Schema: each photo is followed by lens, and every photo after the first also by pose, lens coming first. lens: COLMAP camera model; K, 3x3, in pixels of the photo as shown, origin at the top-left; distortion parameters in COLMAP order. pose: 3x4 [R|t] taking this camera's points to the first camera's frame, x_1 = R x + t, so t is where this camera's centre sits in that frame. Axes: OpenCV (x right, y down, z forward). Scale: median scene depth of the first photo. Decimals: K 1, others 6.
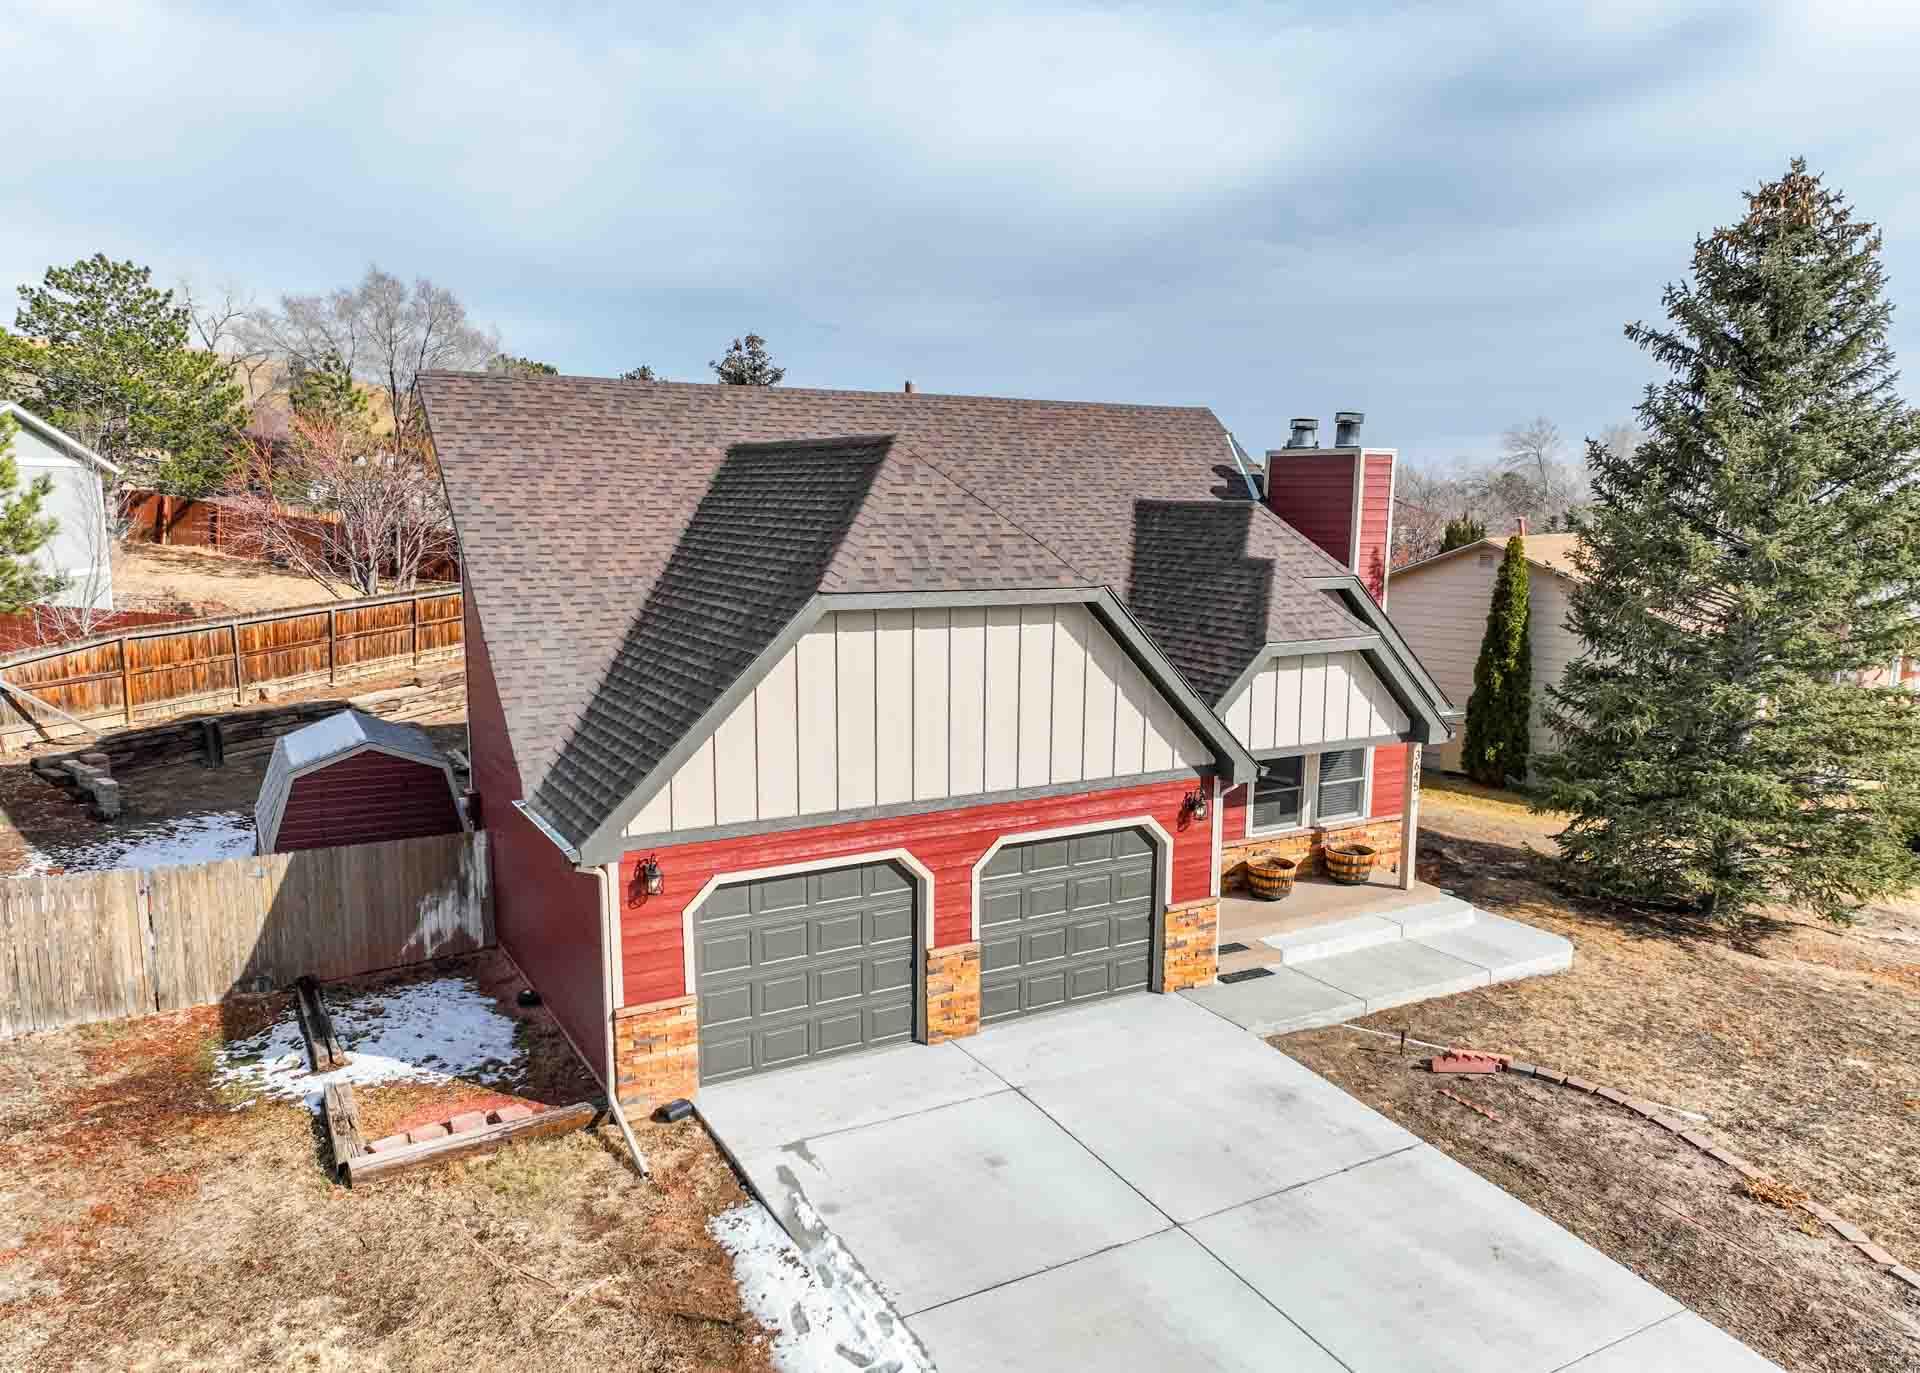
lens RADIAL K [[1353.6, 0, 960.0], [0, 1353.6, 686.5], [0, 0, 1]] dist [0.009117, 0.005582]
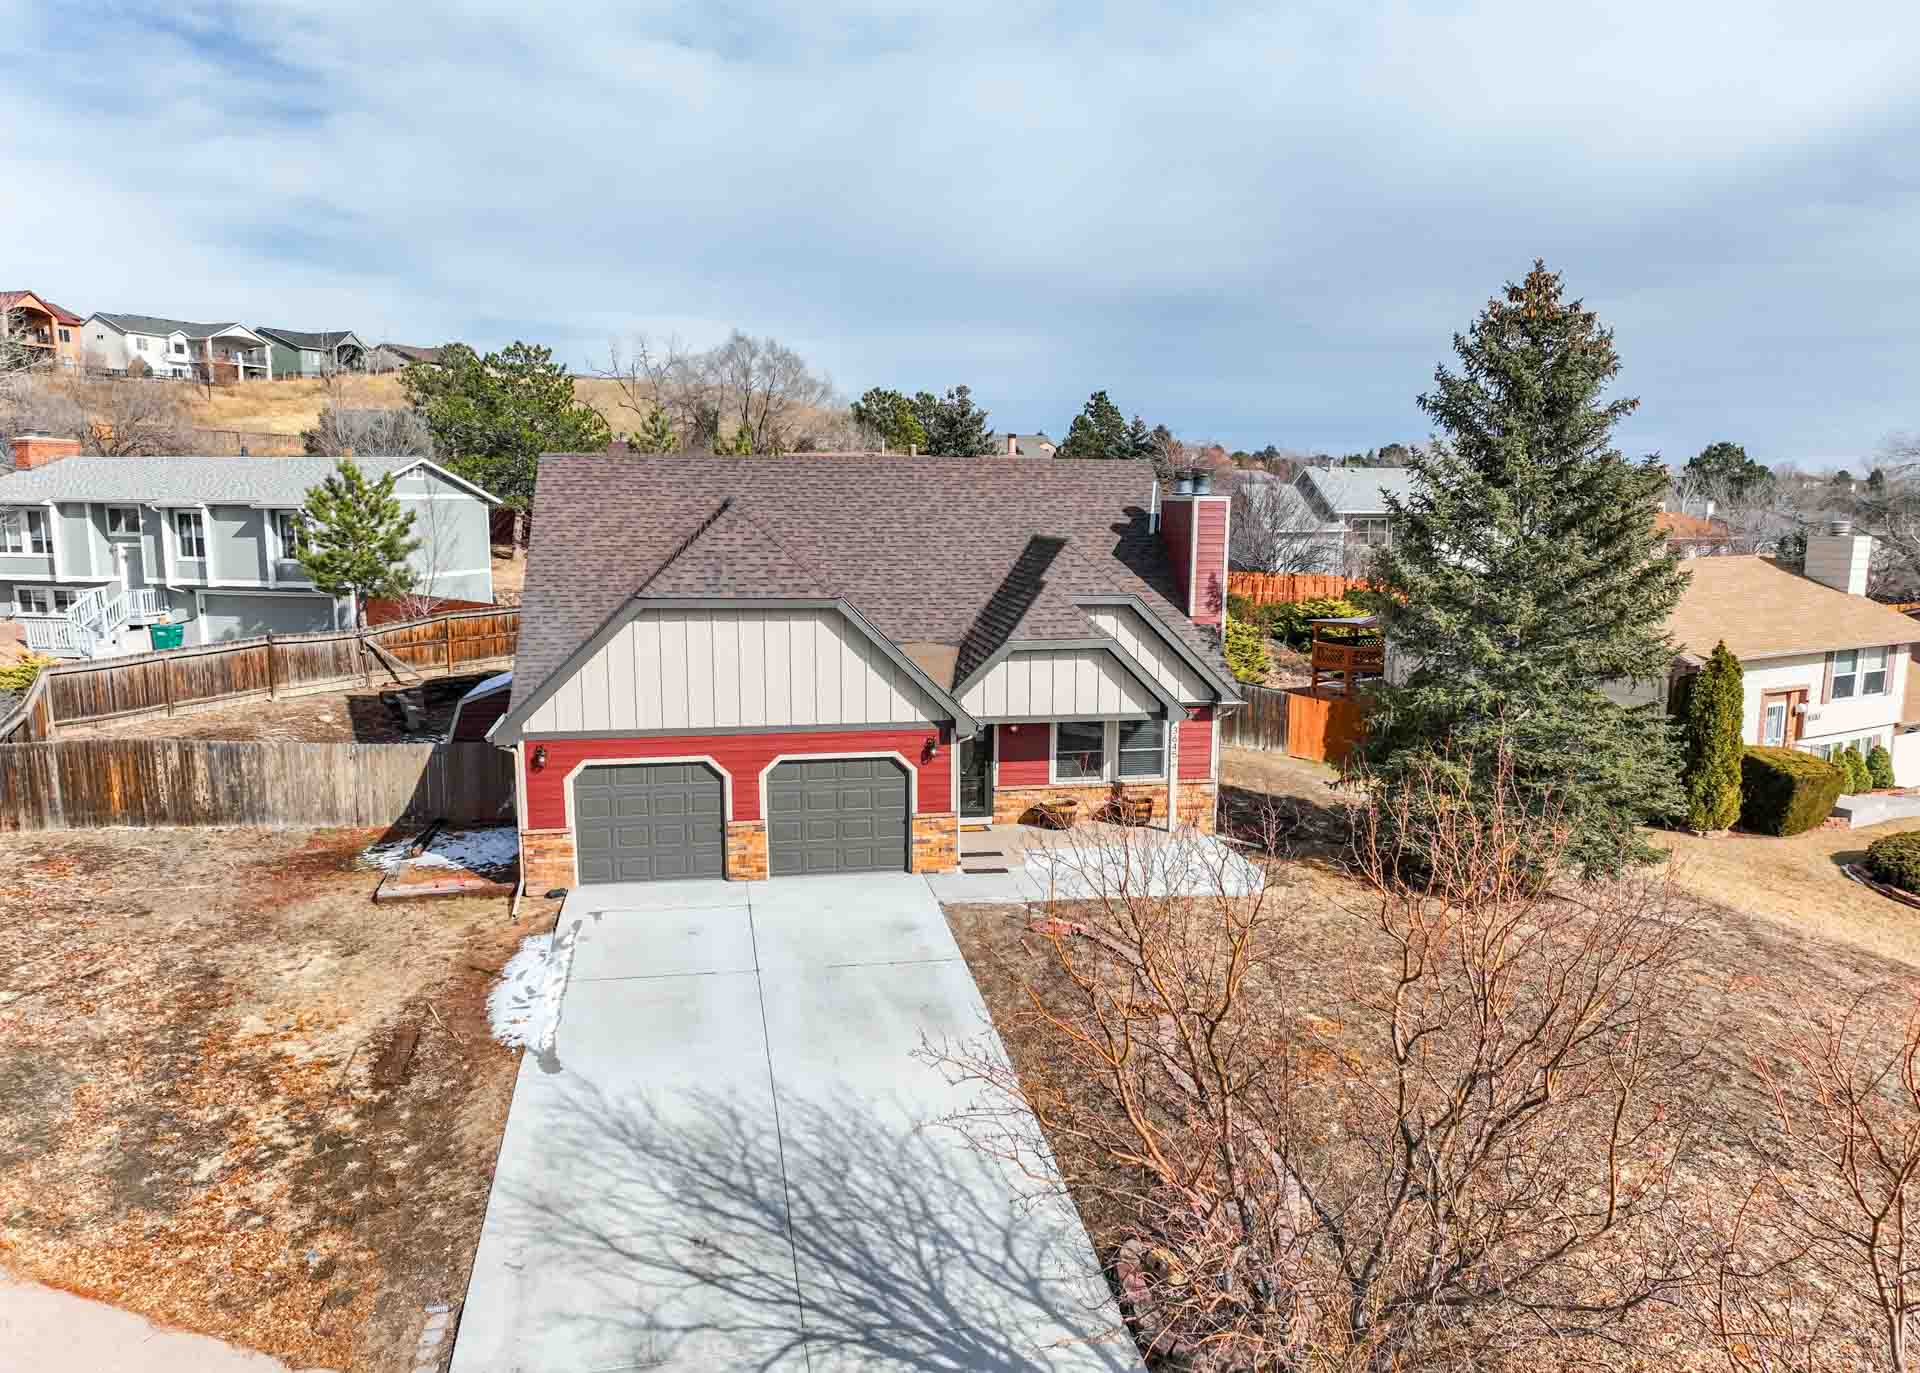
lens RADIAL K [[1353.6, 0, 960.0], [0, 1353.6, 686.5], [0, 0, 1]] dist [0.009117, 0.005582]
pose [[0.943720, 0.044891, -0.327683, 0.726433], [-0.046210, 0.998925, 0.003764, 0.015356], [0.327500, 0.011590, 0.944780, -0.413731]]
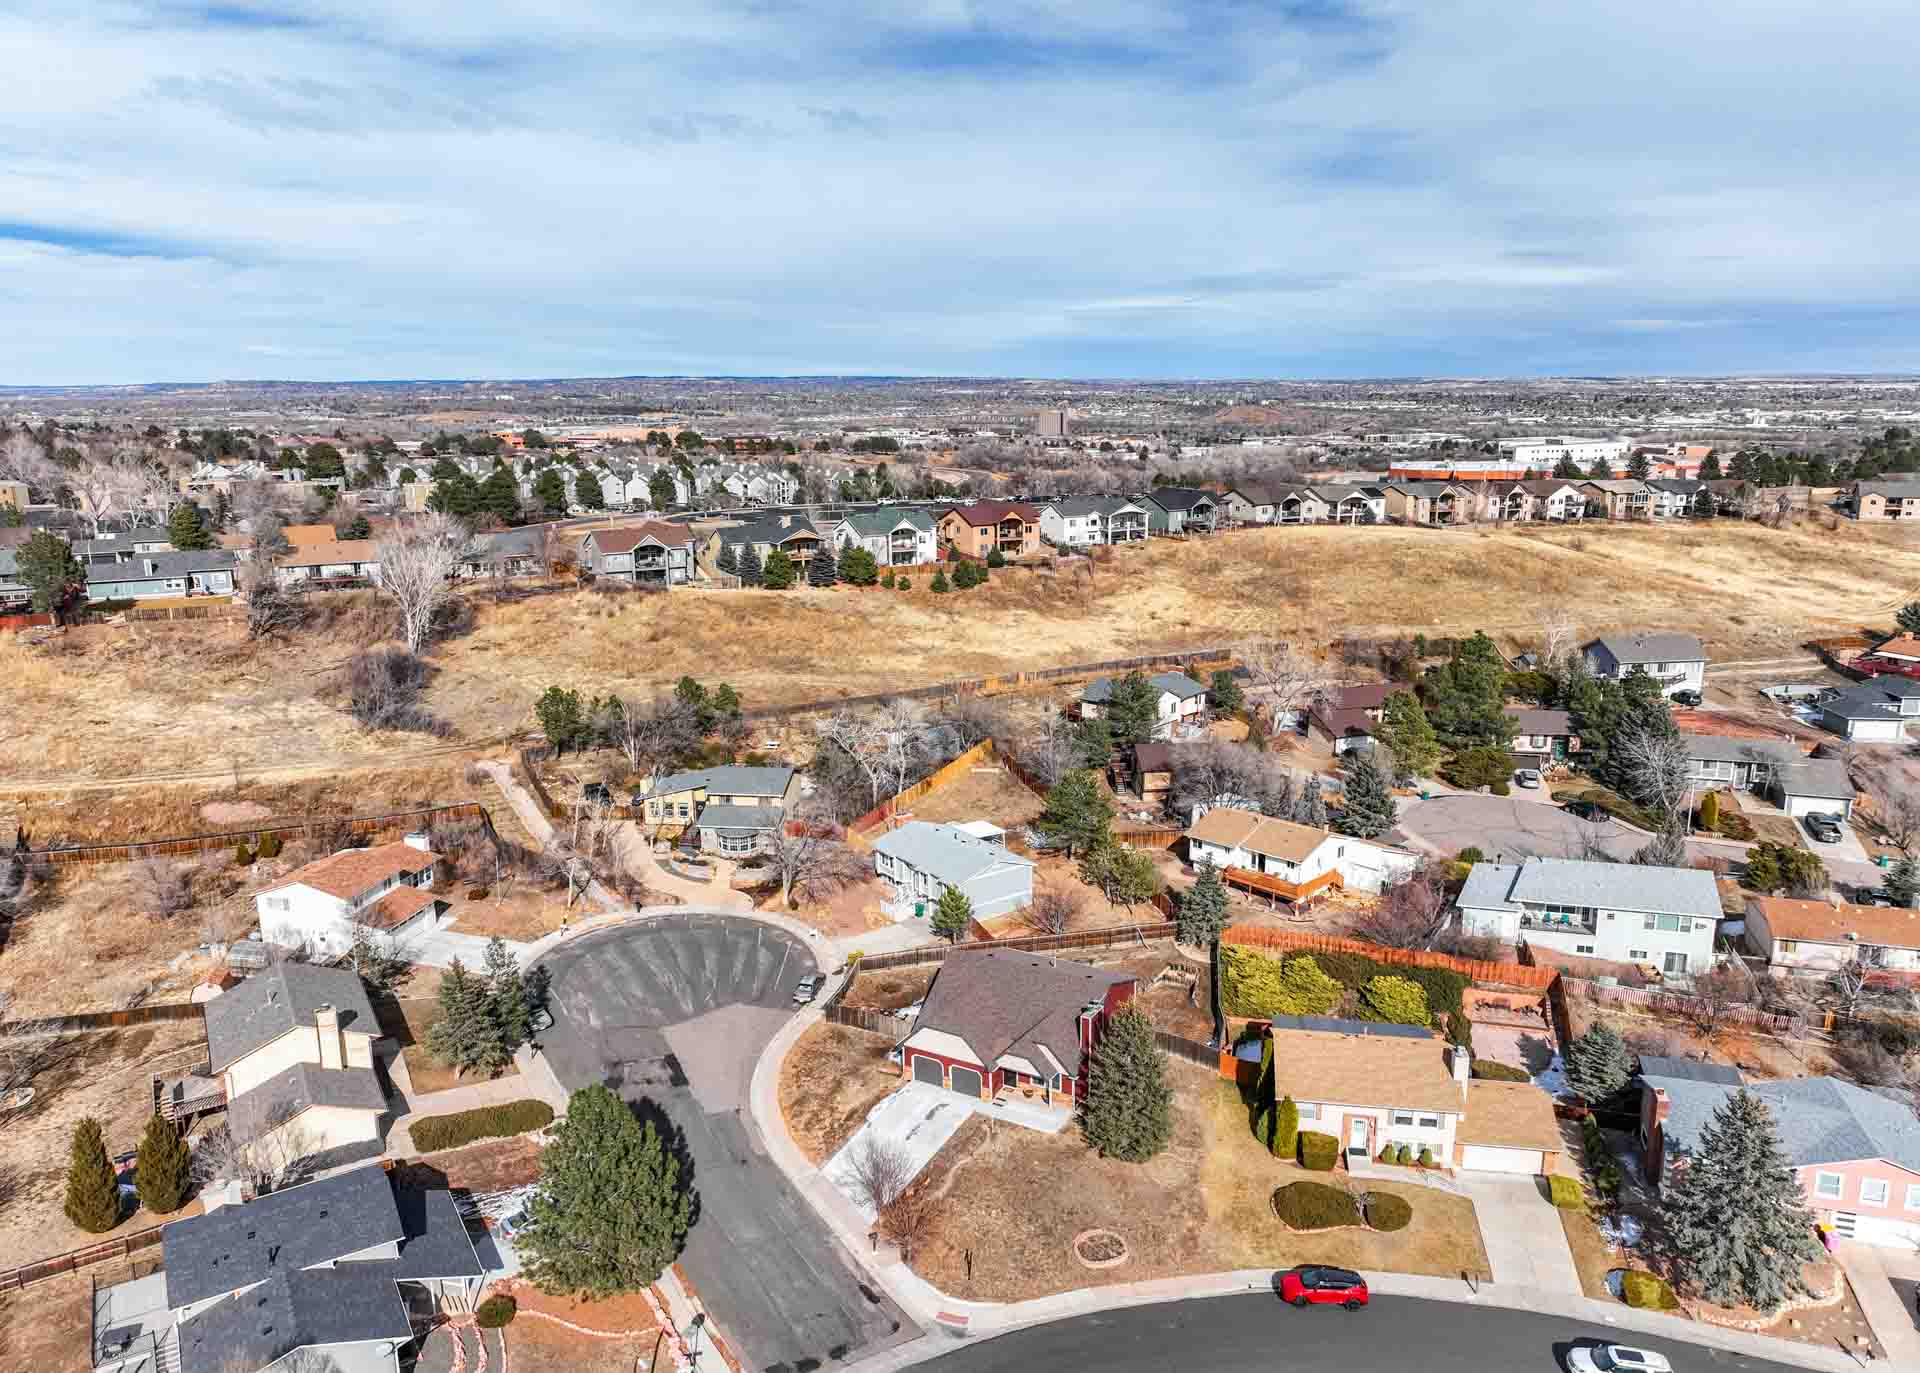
lens RADIAL K [[1436.0, 0, 960.0], [0, 1436.0, 686.5], [0, 0, 1]] dist [0.069039, 0.001563]
pose [[0.487395, 0.177360, -0.854979, 5.670194], [-0.109997, 0.983825, 0.141382, -2.671865], [0.866226, 0.025136, 0.499020, -2.510480]]
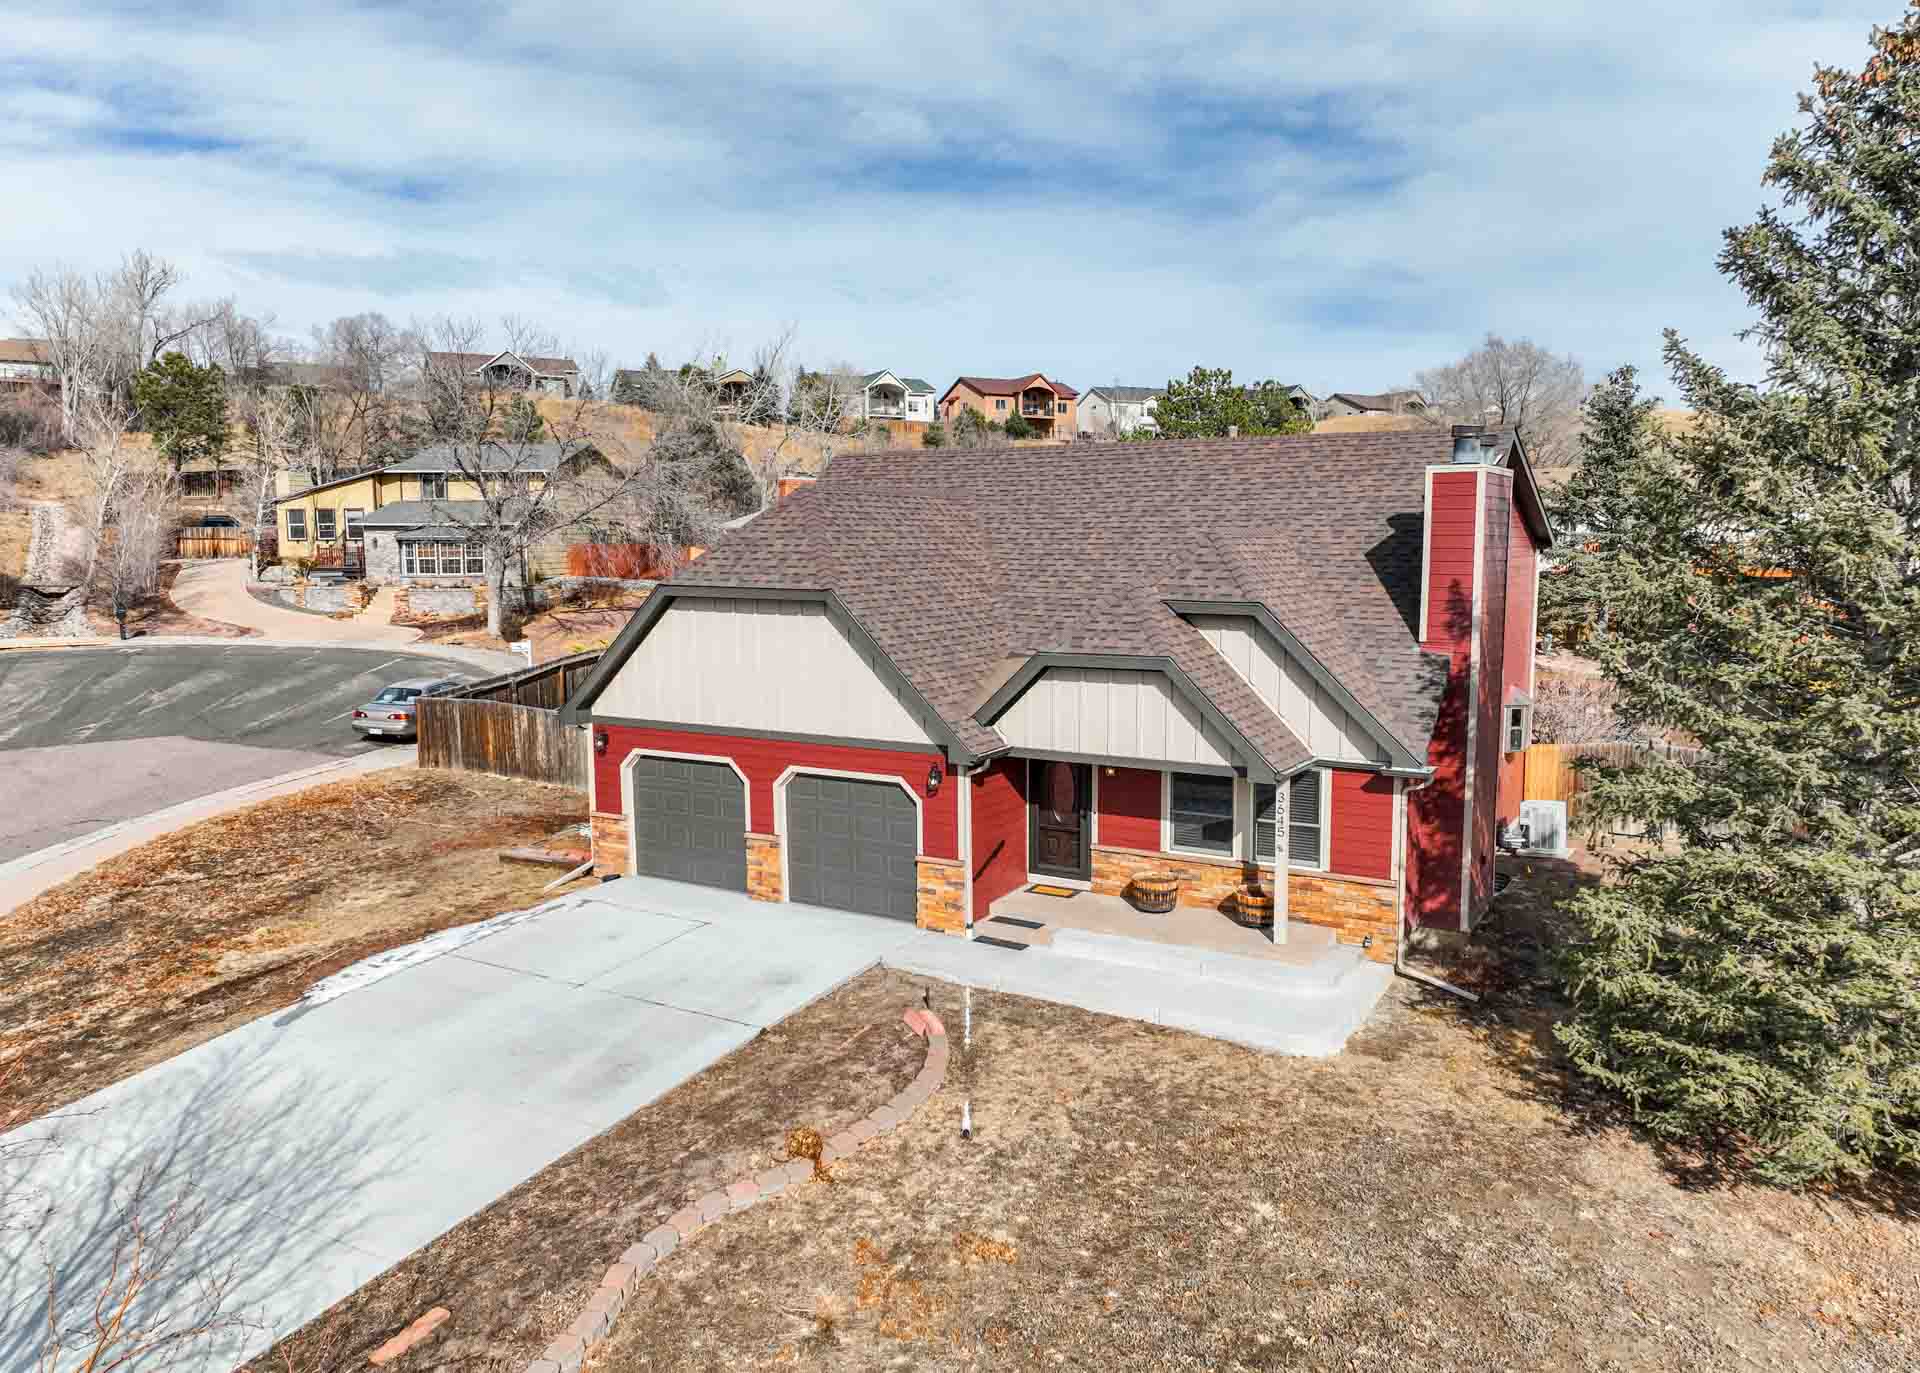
lens RADIAL K [[1345.1, 0, 966.4], [0, 1345.1, 737.1], [0, 0, 1]] dist [0.024314, -0.000371]
pose [[0.481741, 0.117238, -0.868436, 1.295907], [-0.118939, 0.990587, 0.067750, -0.033318], [0.868205, 0.070653, 0.491150, 0.463271]]
